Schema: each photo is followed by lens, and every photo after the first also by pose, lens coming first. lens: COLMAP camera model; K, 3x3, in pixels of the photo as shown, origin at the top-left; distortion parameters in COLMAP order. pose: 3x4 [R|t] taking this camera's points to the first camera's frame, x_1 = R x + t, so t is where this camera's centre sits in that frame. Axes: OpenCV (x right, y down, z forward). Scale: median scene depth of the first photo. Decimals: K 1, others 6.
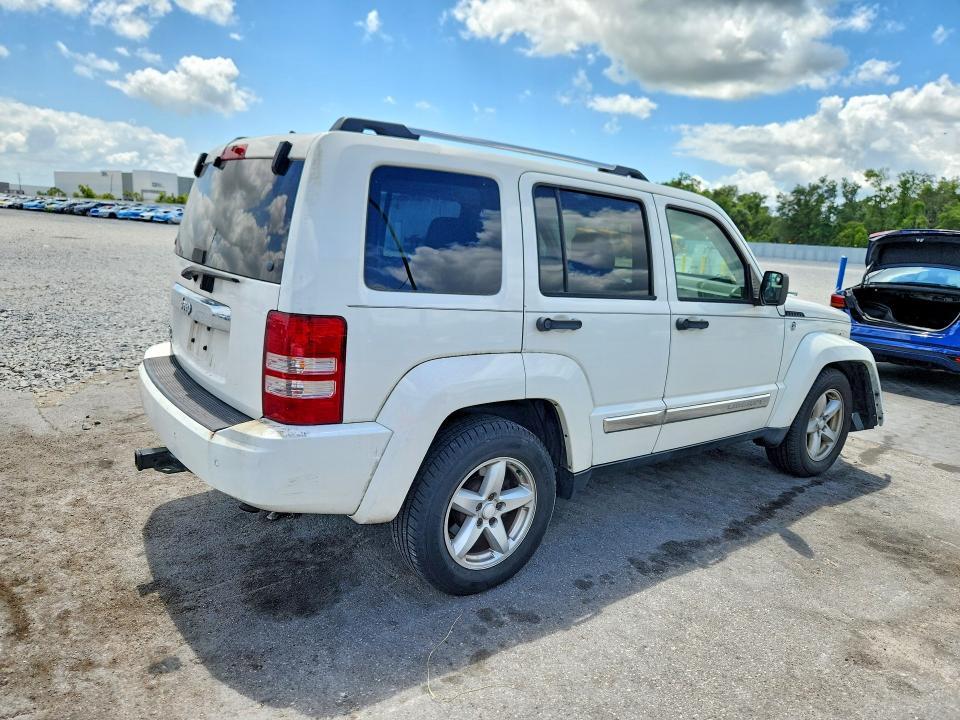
lens RADIAL K [[655.2, 0, 480.0], [0, 655.2, 360.0], [0, 0, 1]] dist [0.025171, -0.007926]
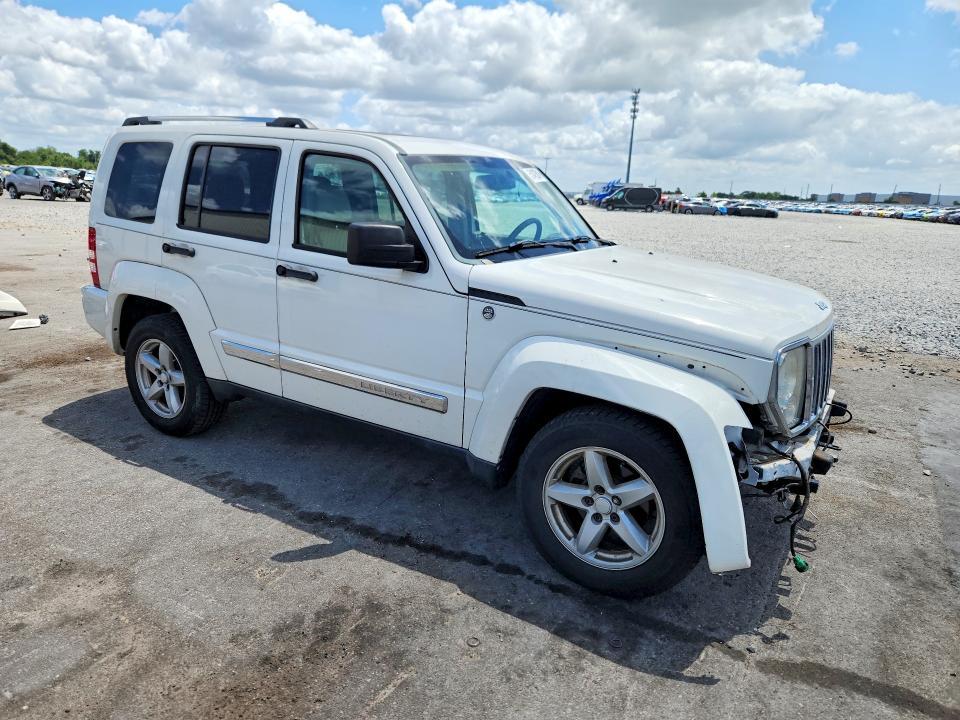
lens RADIAL K [[655.2, 0, 480.0], [0, 655.2, 360.0], [0, 0, 1]] dist [0.025171, -0.007926]
pose [[0.360002, 0.187015, -0.914015, 1.275577], [-0.201979, 0.972091, 0.119345, -0.096687], [0.910826, 0.141648, 0.387728, 0.856010]]
